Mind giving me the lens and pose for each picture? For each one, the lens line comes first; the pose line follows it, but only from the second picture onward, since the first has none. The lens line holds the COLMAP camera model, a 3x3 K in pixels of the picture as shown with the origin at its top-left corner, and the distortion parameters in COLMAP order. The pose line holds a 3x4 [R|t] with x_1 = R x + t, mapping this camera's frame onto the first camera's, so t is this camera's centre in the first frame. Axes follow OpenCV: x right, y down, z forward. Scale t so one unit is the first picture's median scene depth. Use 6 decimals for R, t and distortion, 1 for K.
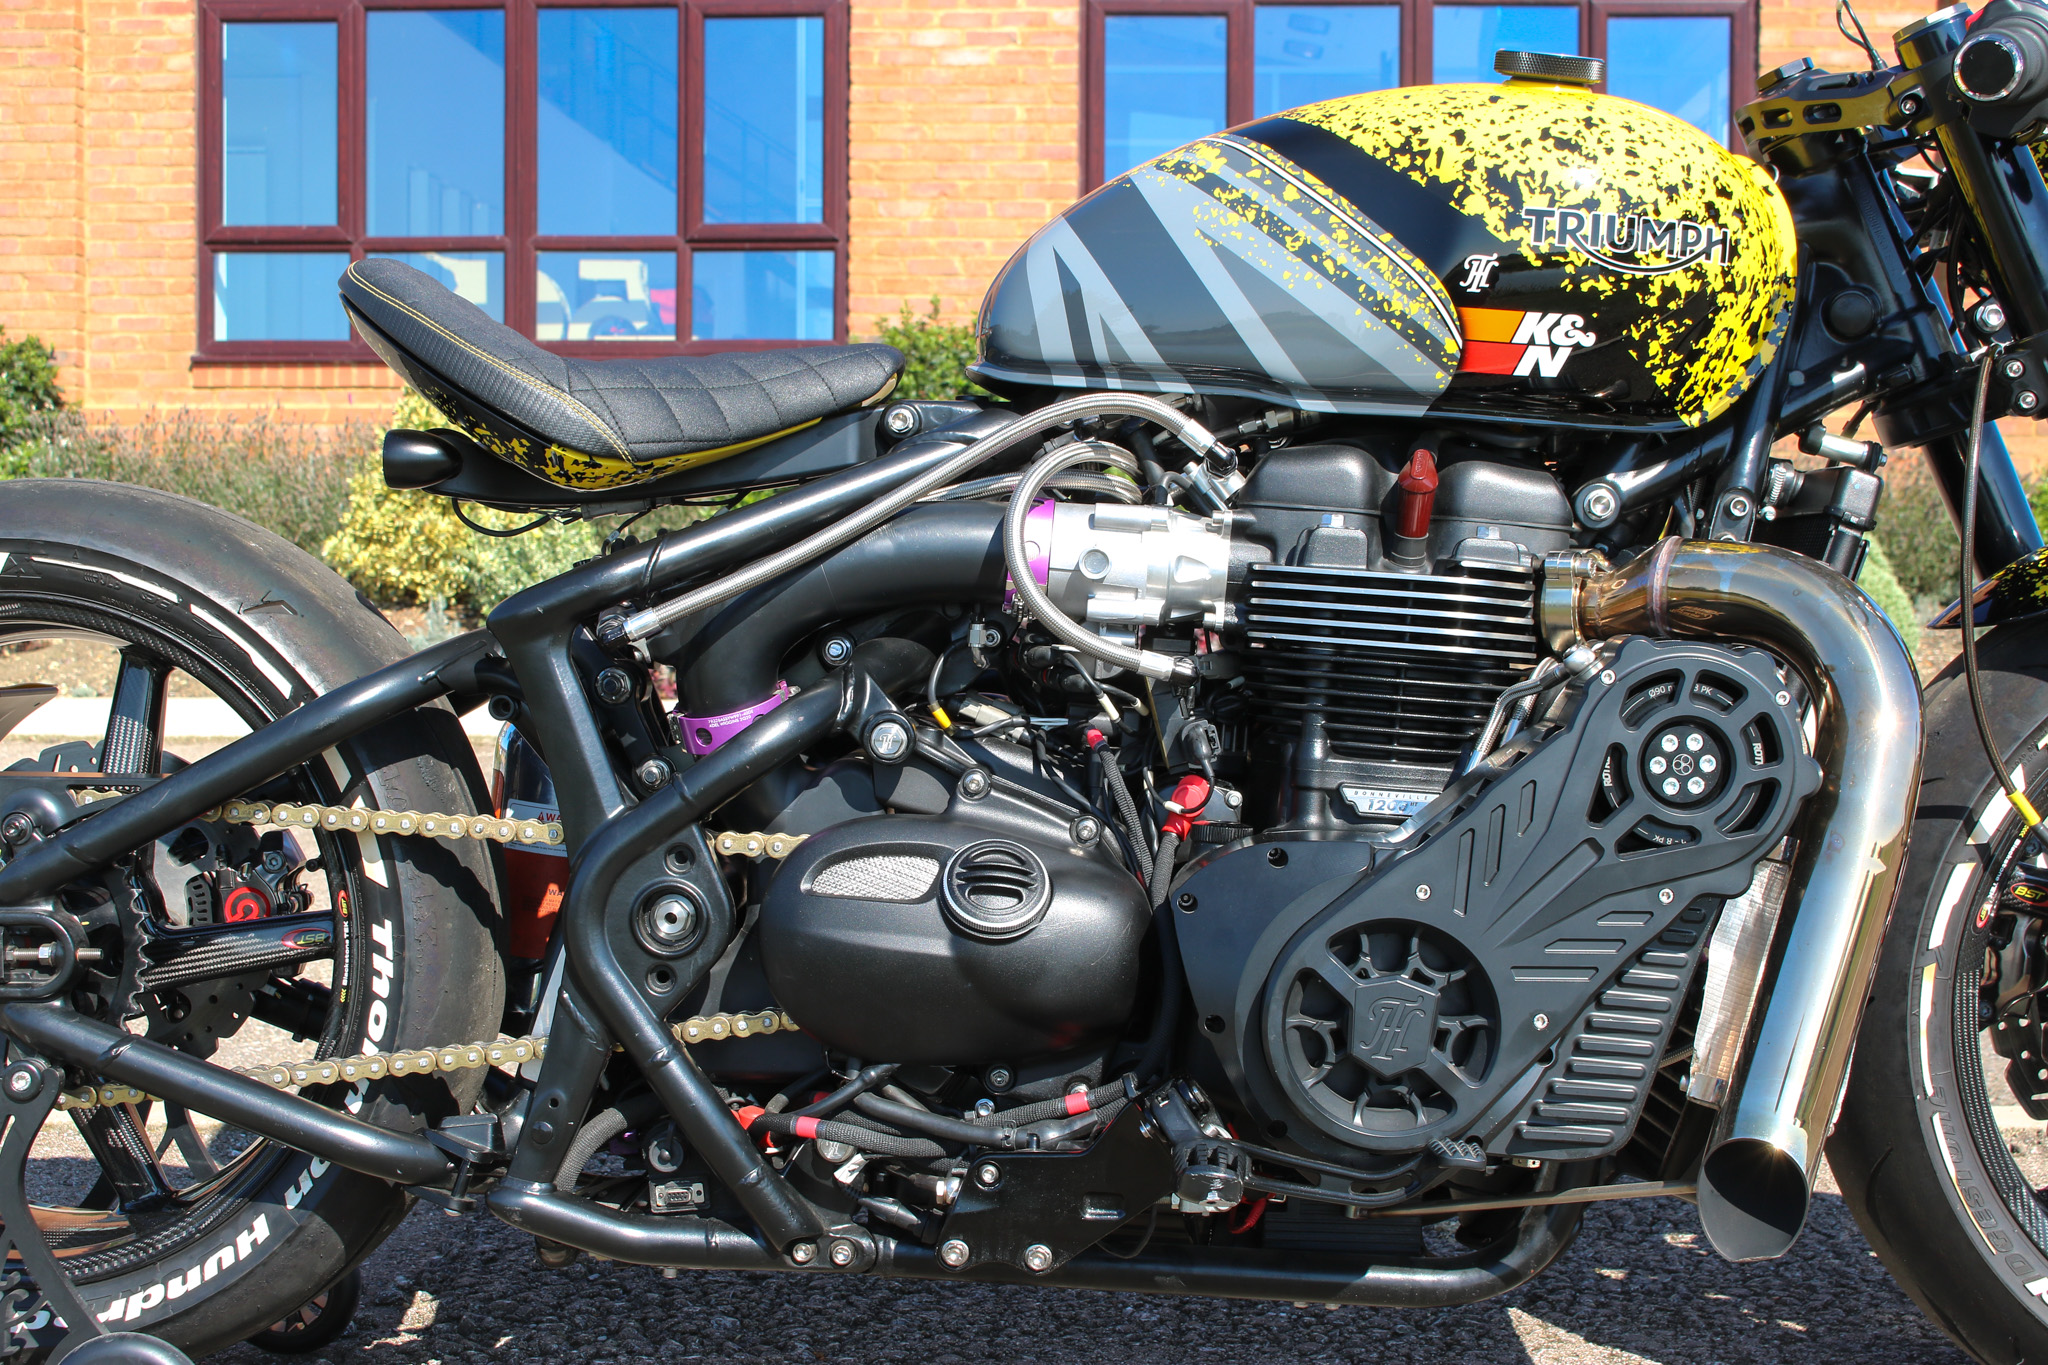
lens RADIAL K [[2655.4, 0, 990.3], [0, 2655.4, 681.2], [0, 0, 1]] dist [-0.069718, 0.026321]
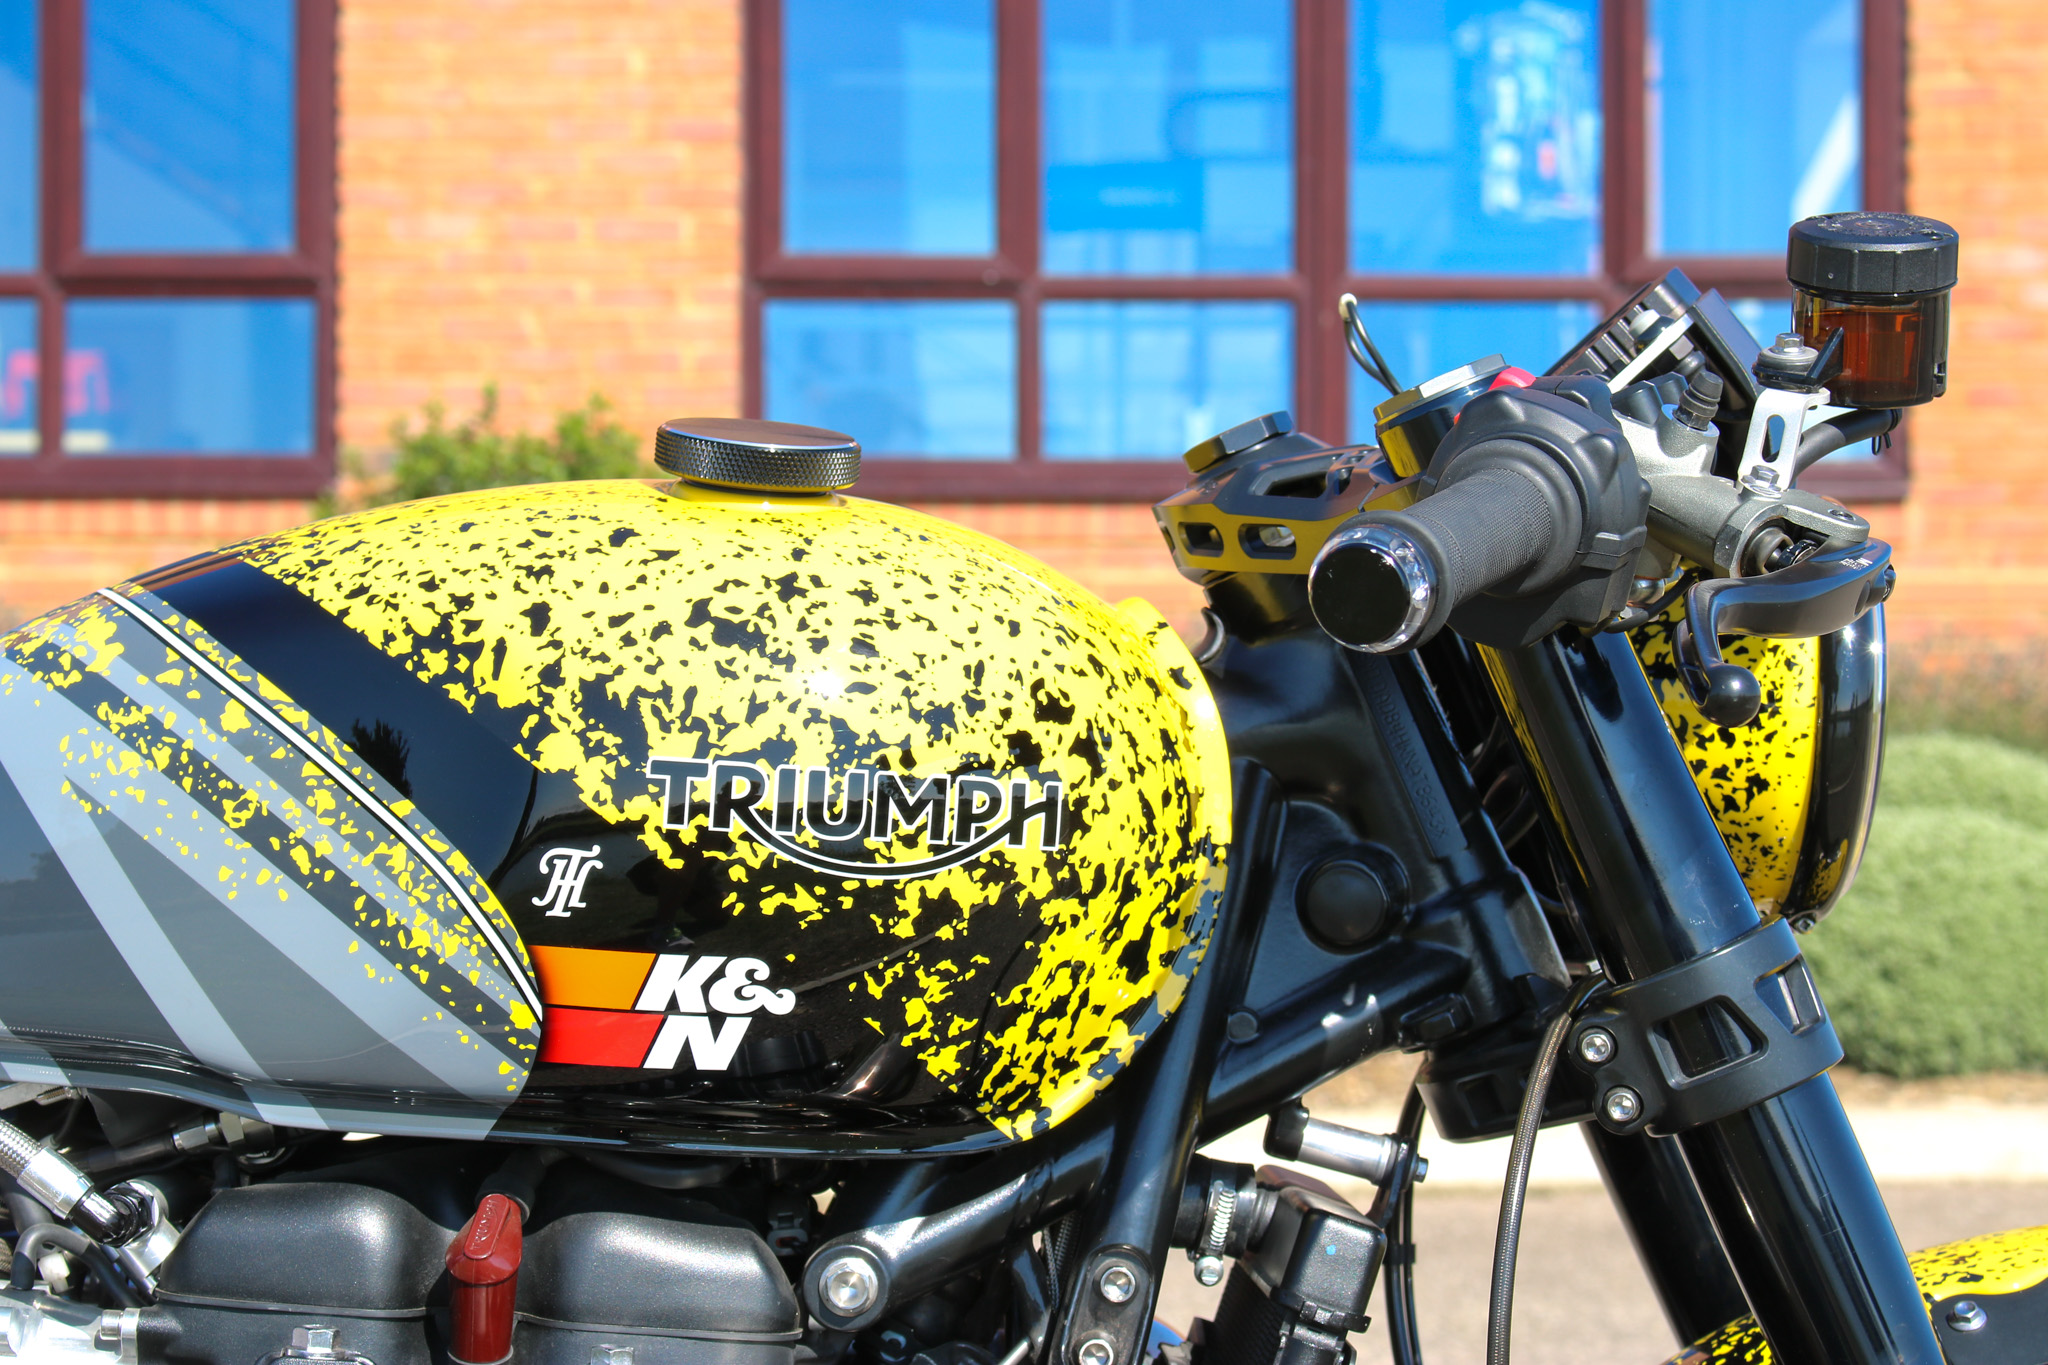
lens RADIAL K [[4533.0, 0, 1024.0], [0, 4533.0, 682.5], [0, 0, 1]] dist [0.003322, 0.358351]
pose [[0.998858, -0.005345, 0.047474, 0.230684], [0.007696, 0.998746, -0.049472, -0.147007], [-0.047150, 0.049781, 0.997647, 0.090633]]
